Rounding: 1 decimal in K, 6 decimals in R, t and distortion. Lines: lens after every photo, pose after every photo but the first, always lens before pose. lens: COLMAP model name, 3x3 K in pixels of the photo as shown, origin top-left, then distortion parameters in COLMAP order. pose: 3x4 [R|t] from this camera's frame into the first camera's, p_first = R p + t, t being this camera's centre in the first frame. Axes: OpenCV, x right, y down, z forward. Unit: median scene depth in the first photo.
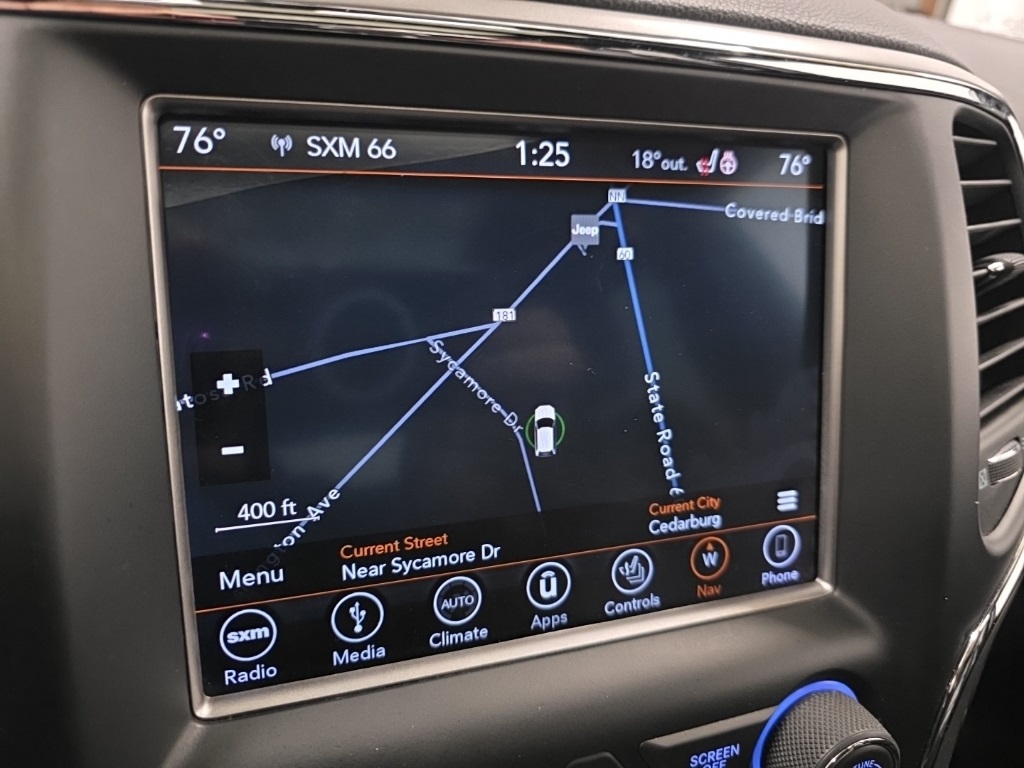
lens RADIAL K [[684.2, 0, 506.4], [0, 684.2, 385.8], [0, 0, 1]] dist [0.006437, 0.001085]
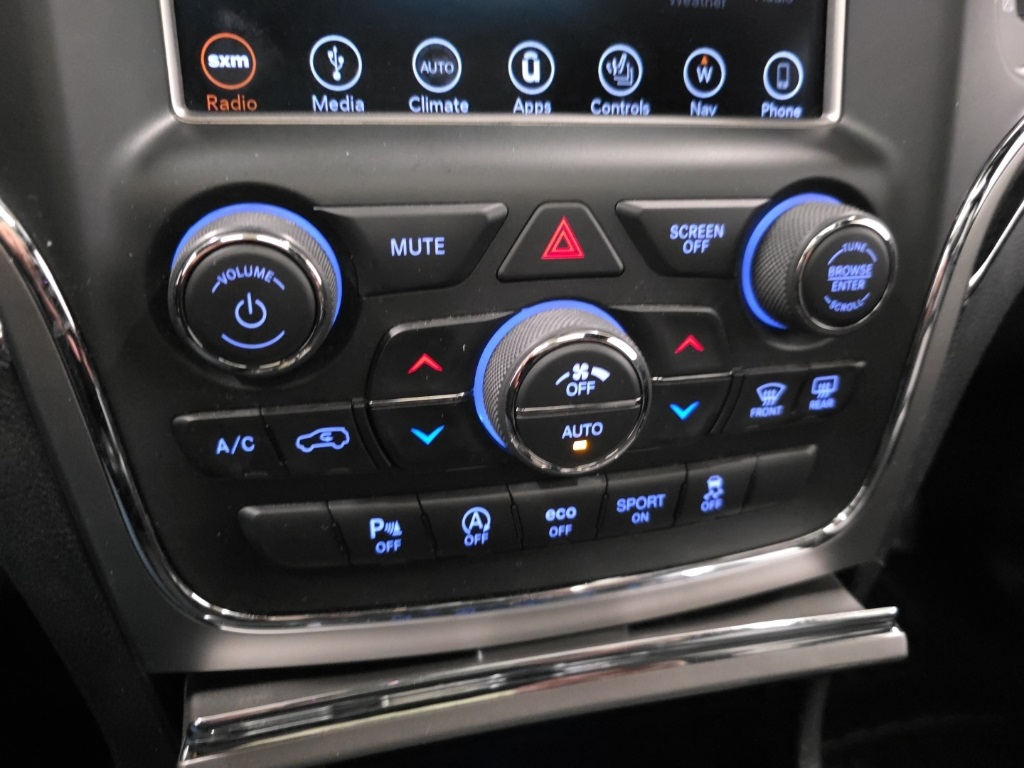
lens RADIAL K [[682.7, 0, 516.8], [0, 682.7, 383.1], [0, 0, 1]] dist [0.001886, -0.000922]
pose [[0.996358, 0.013694, -0.084158, 0.134956], [-0.009687, 0.998808, 0.047838, 0.726631], [0.084713, -0.046848, 0.995303, -0.005576]]
